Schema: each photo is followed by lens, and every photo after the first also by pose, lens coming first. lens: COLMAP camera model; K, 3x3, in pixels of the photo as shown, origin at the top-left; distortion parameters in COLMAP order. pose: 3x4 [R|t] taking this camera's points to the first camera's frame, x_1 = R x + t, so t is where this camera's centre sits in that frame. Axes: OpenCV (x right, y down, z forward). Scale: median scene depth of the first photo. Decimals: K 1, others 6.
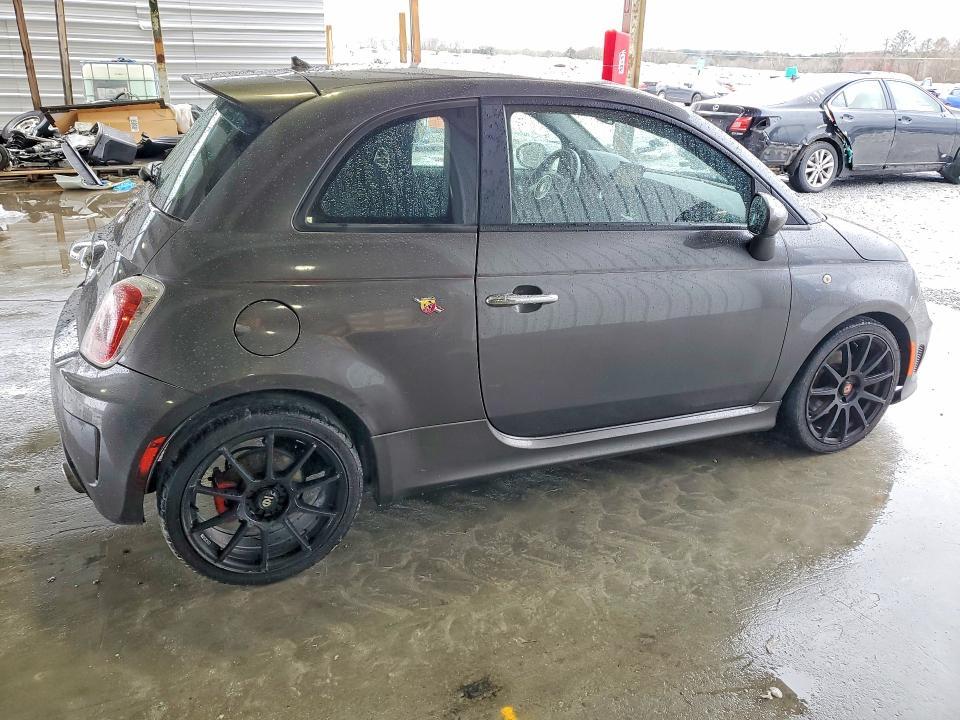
lens RADIAL K [[725.0, 0, 480.0], [0, 725.0, 360.0], [0, 0, 1]] dist [0.048841, 0.002012]
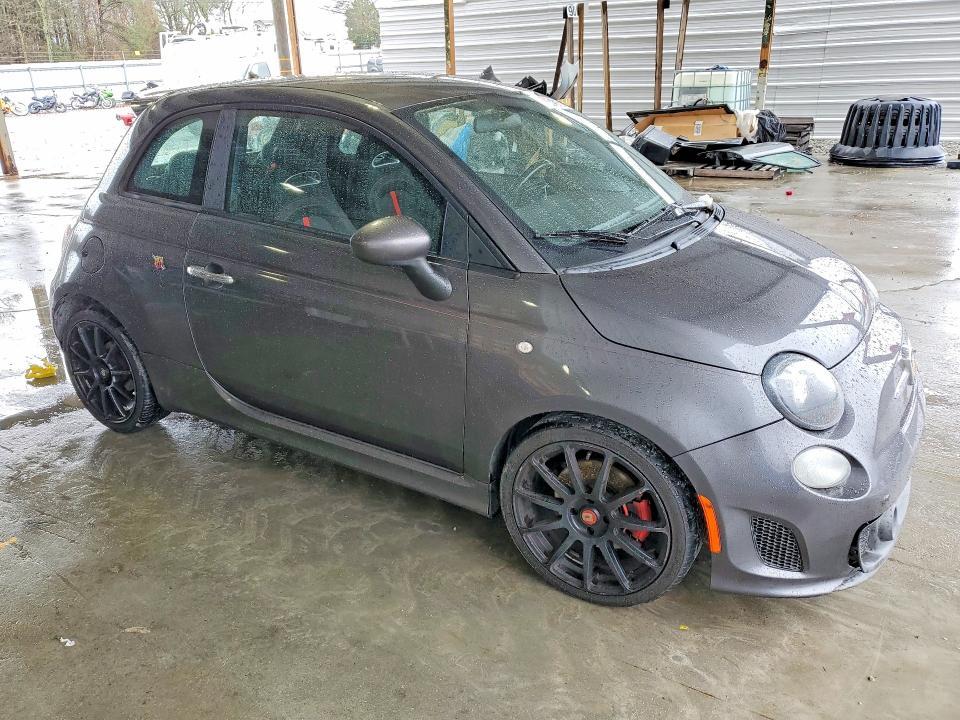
lens RADIAL K [[773.5, 0, 480.0], [0, 773.5, 360.0], [0, 0, 1]] dist [0.047719, -0.001648]
pose [[0.580375, 0.269915, -0.768317, 0.286106], [-0.290050, 0.950115, 0.114683, -0.046901], [0.760944, 0.156291, 0.629712, 0.125352]]
